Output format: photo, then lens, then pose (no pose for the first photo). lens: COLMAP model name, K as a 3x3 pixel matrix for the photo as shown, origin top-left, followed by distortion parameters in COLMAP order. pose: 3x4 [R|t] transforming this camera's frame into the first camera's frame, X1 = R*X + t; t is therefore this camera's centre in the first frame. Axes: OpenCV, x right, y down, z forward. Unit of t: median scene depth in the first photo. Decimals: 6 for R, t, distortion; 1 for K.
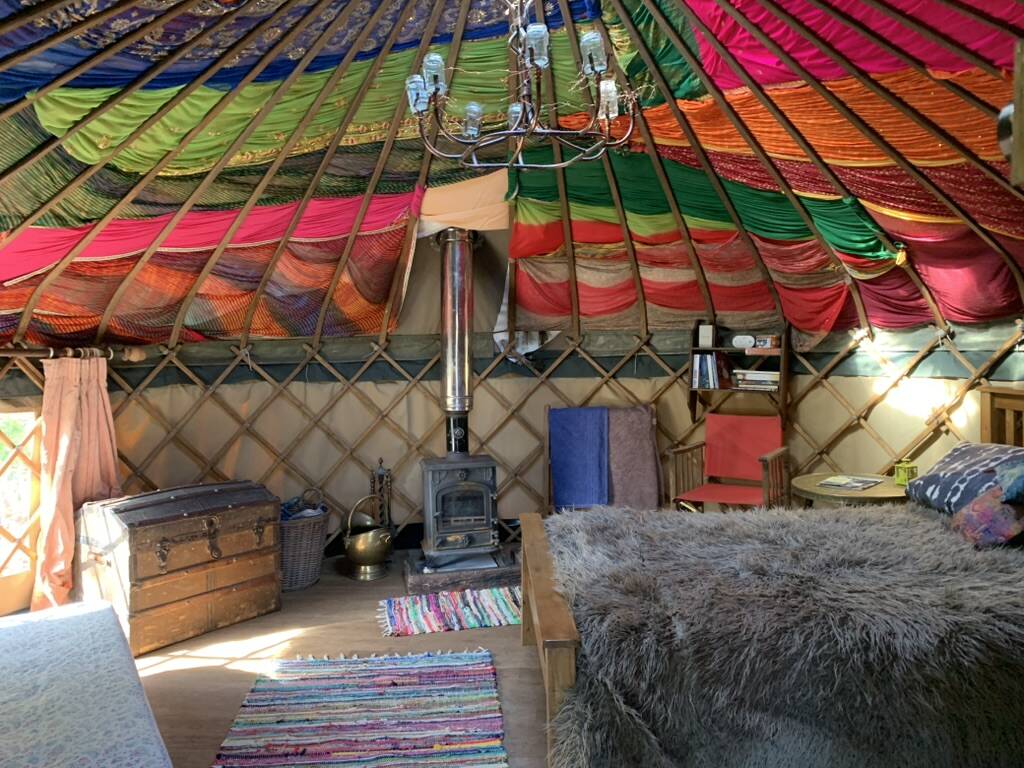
lens RADIAL K [[786.3, 0, 510.1], [0, 786.3, 360.7], [0, 0, 1]] dist [0.071791, -0.085751]
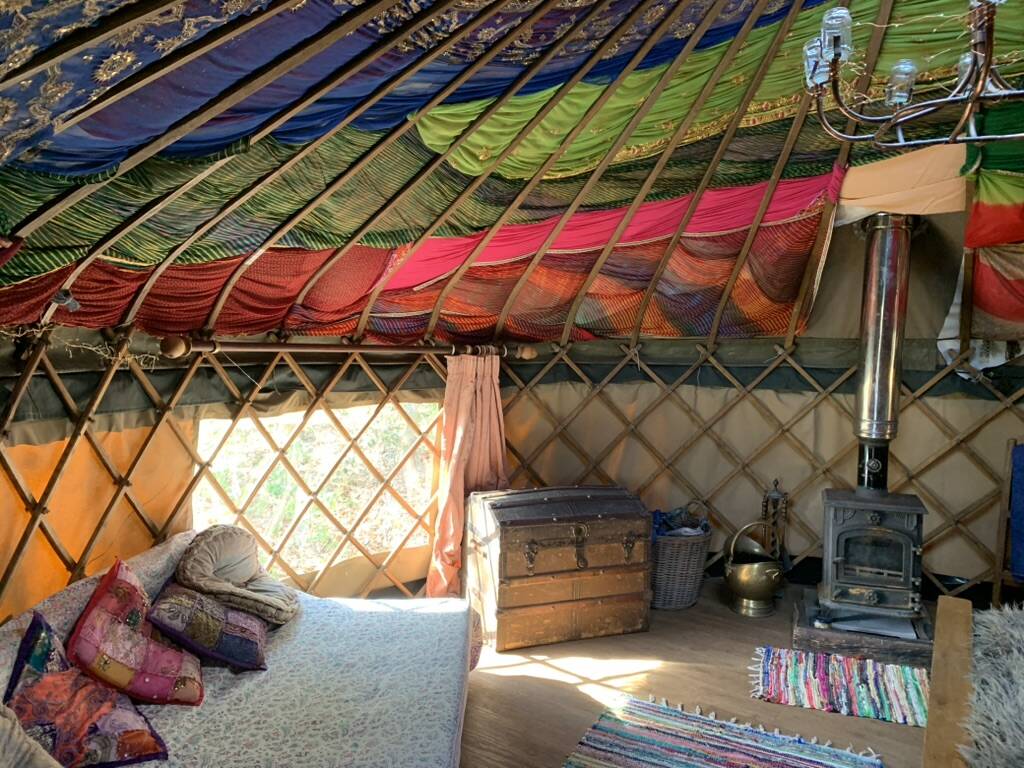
lens RADIAL K [[786.3, 0, 510.1], [0, 786.3, 360.7], [0, 0, 1]] dist [0.071791, -0.085751]
pose [[0.851895, 0.066792, -0.519437, 0.039696], [-0.046877, 0.997578, 0.051393, -0.047138], [0.521611, -0.019432, 0.852962, 0.115071]]
